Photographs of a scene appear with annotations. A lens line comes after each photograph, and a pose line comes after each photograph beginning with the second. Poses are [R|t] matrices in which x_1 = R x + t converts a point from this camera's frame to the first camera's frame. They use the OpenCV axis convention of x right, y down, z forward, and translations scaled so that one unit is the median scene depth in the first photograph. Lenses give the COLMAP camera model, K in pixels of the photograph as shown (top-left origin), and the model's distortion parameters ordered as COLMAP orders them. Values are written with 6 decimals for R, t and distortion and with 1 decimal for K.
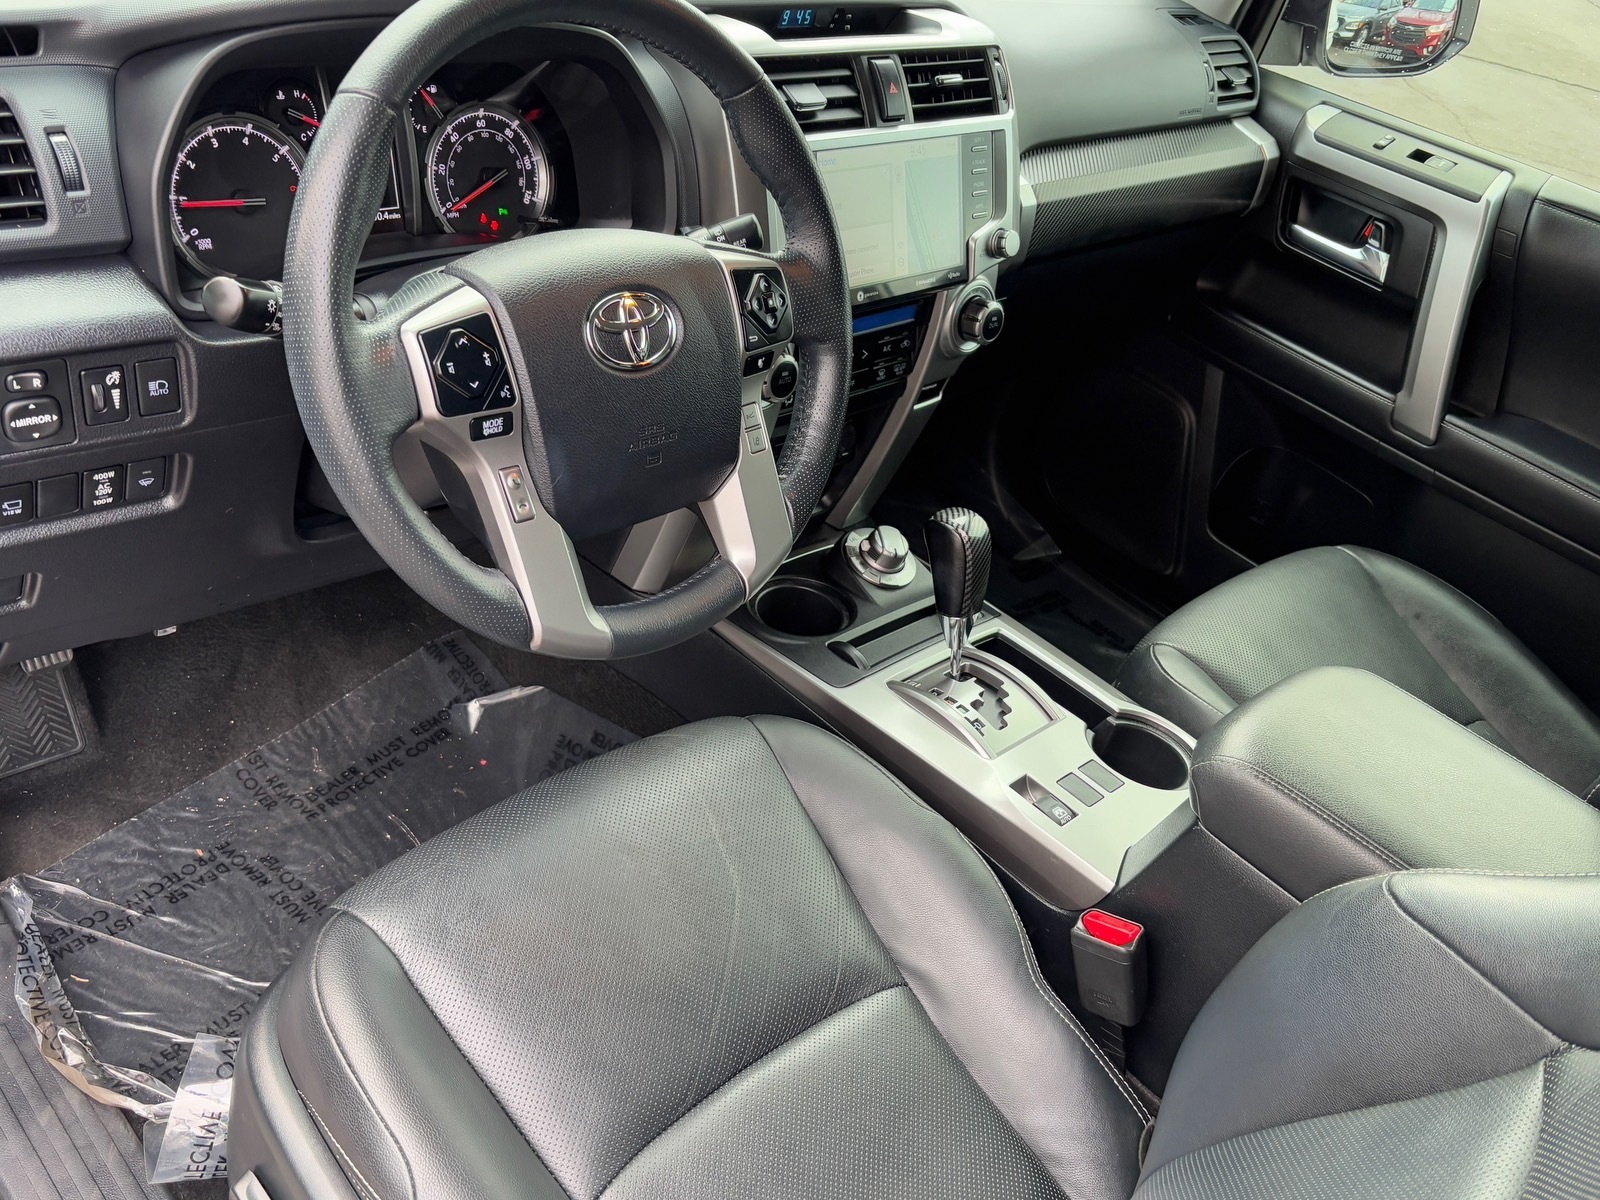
lens RADIAL K [[1418.1, 0, 795.2], [0, 1418.1, 630.9], [0, 0, 1]] dist [0.009111, 0.010639]
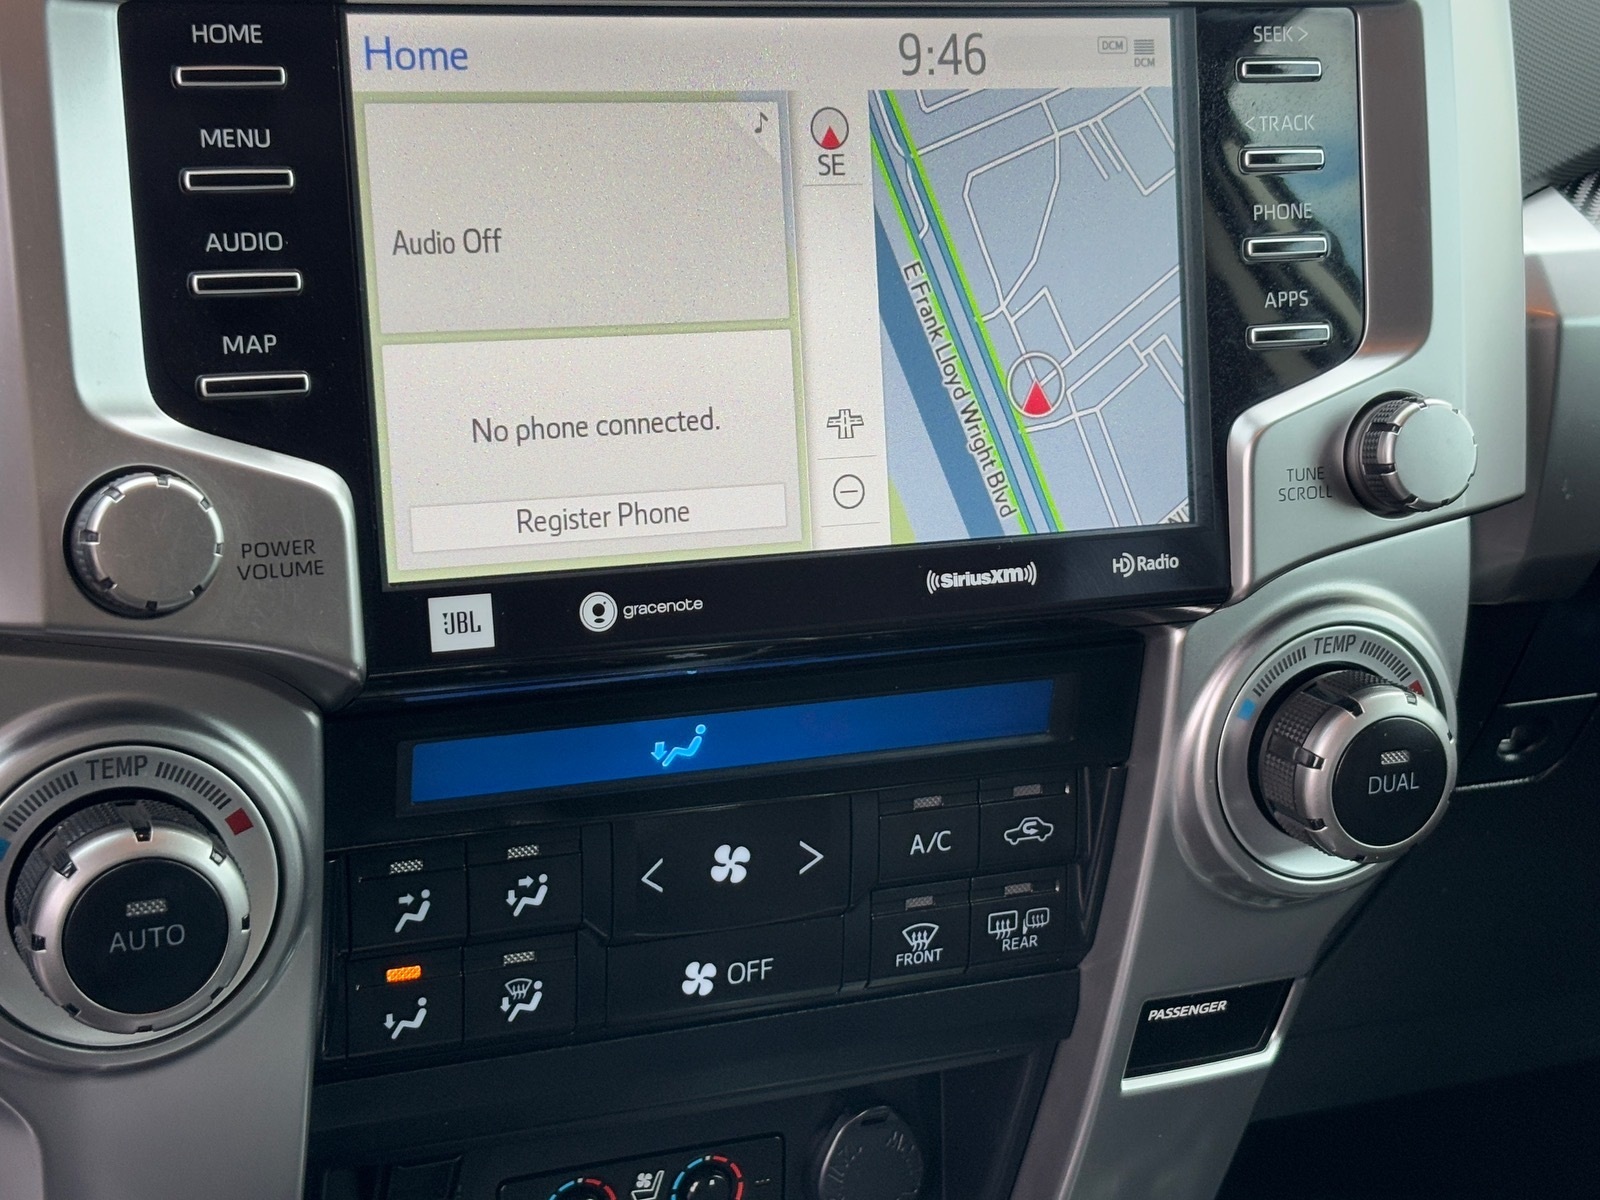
lens RADIAL K [[2818.3, 0, 801.8], [0, 2818.3, 624.9], [0, 0, 1]] dist [0.270549, -1.231784]
pose [[0.929547, 0.040229, -0.366502, 0.248987], [-0.136297, 0.961110, -0.240191, -0.125606], [0.342586, 0.273222, 0.898880, 0.589397]]
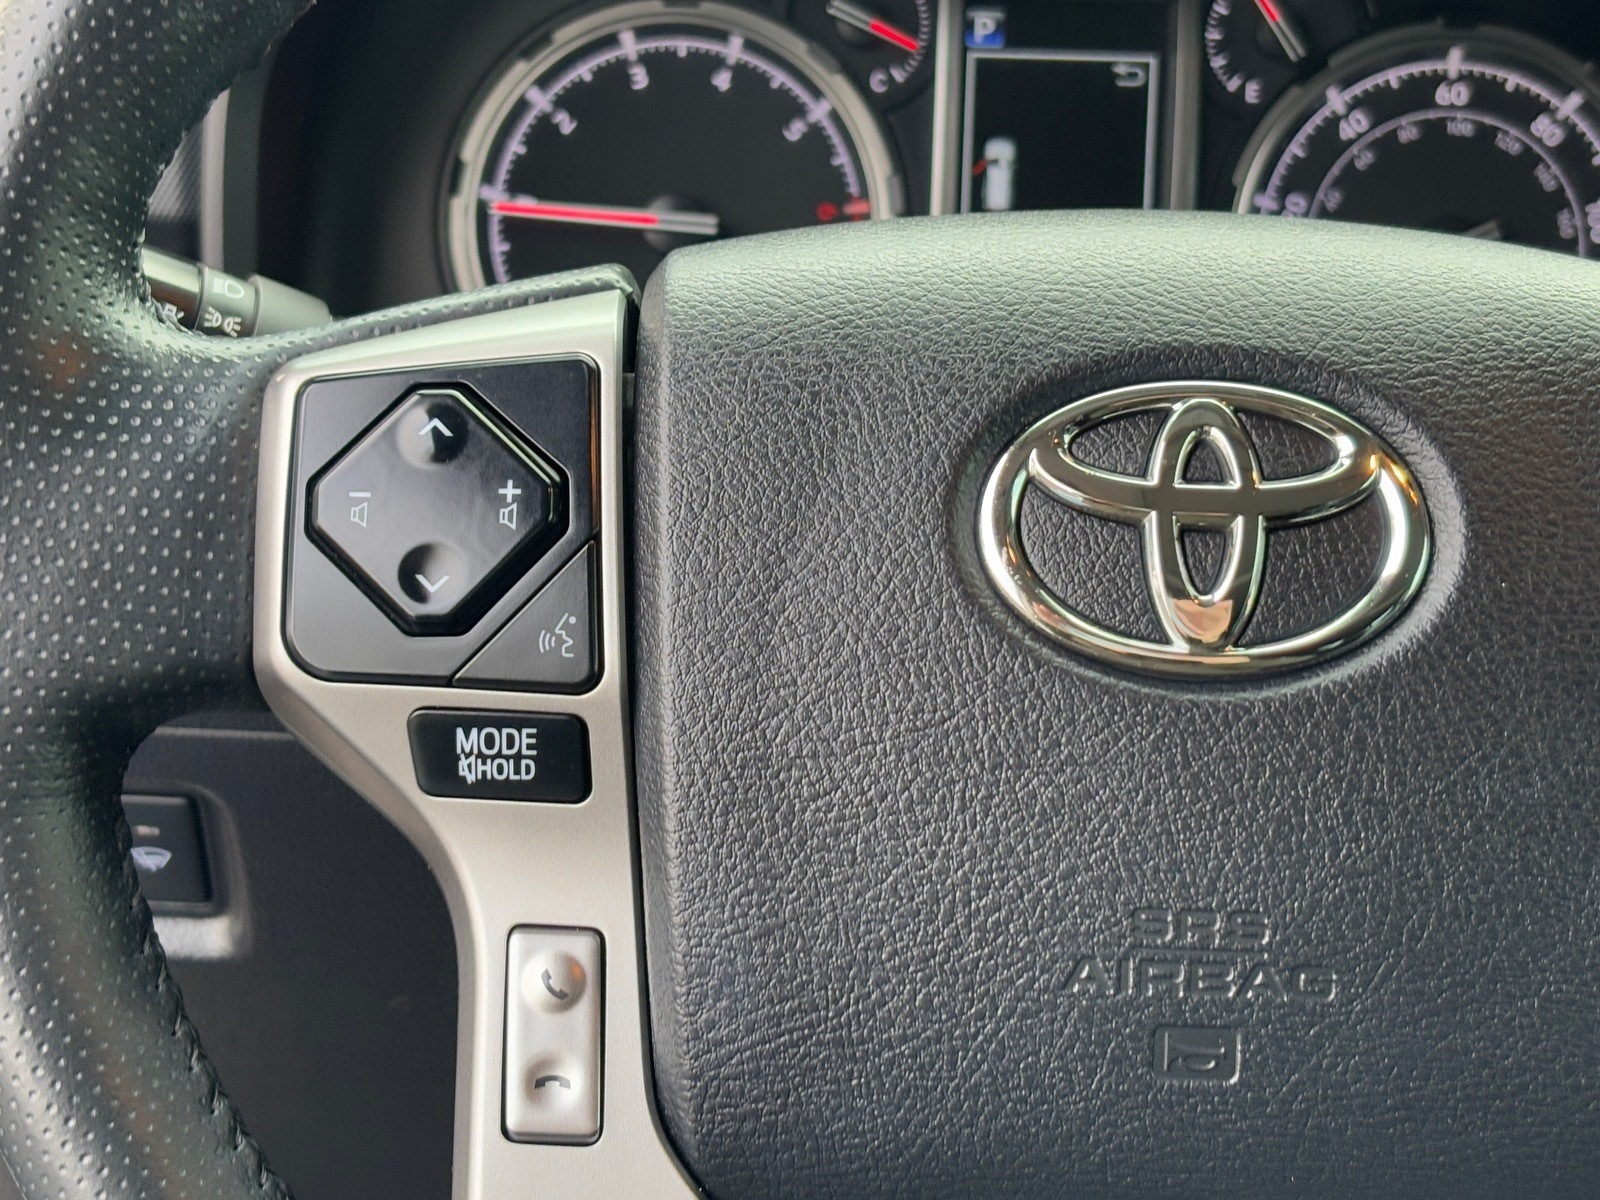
lens RADIAL K [[2673.7, 0, 760.0], [0, 2673.7, 601.8], [0, 0, 1]] dist [0.259809, -1.406266]
pose [[0.691900, 0.084472, -0.717035, 0.120479], [-0.323031, 0.924403, -0.202806, -0.056314], [0.645698, 0.371946, 0.666881, 0.456203]]
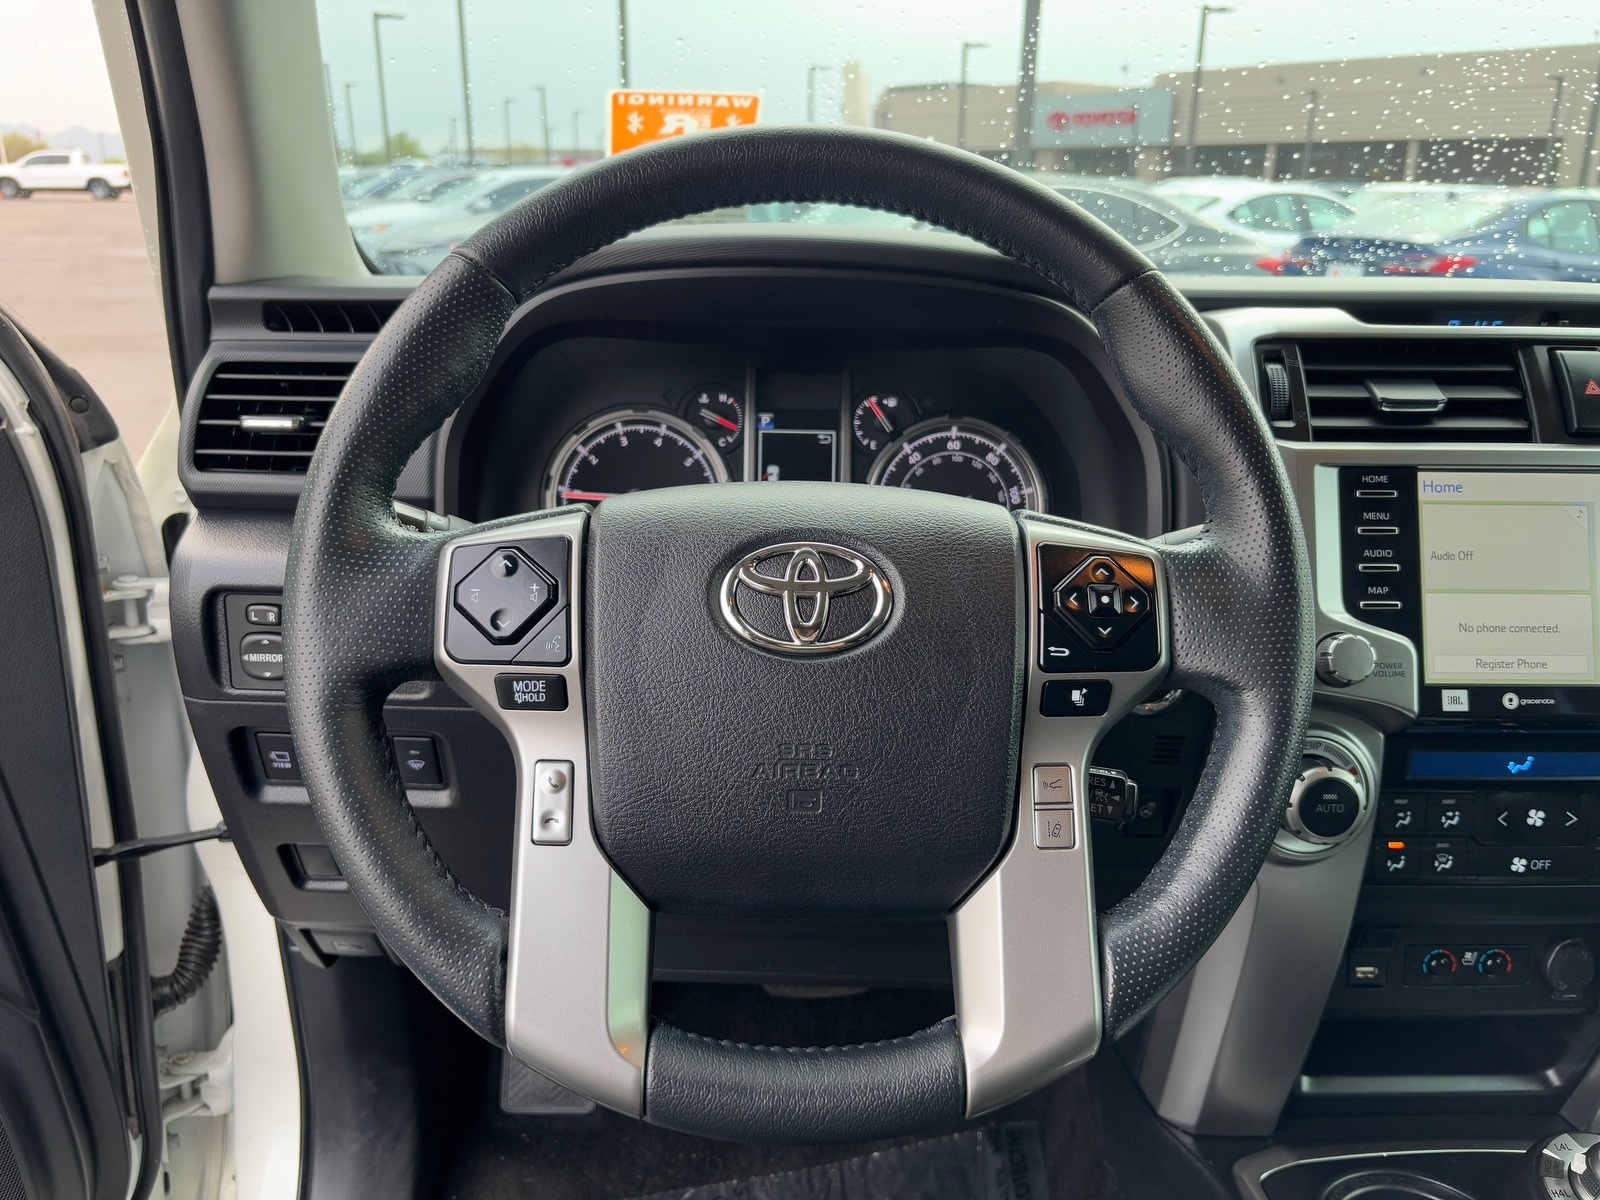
lens RADIAL K [[1218.9, 0, 793.2], [0, 1218.9, 596.7], [0, 0, 1]] dist [0.063877, -0.093741]
pose [[0.720812, 0.013564, -0.692997, 0.186368], [-0.296847, 0.909519, -0.290960, -0.035446], [0.626348, 0.415442, 0.659619, 0.450501]]
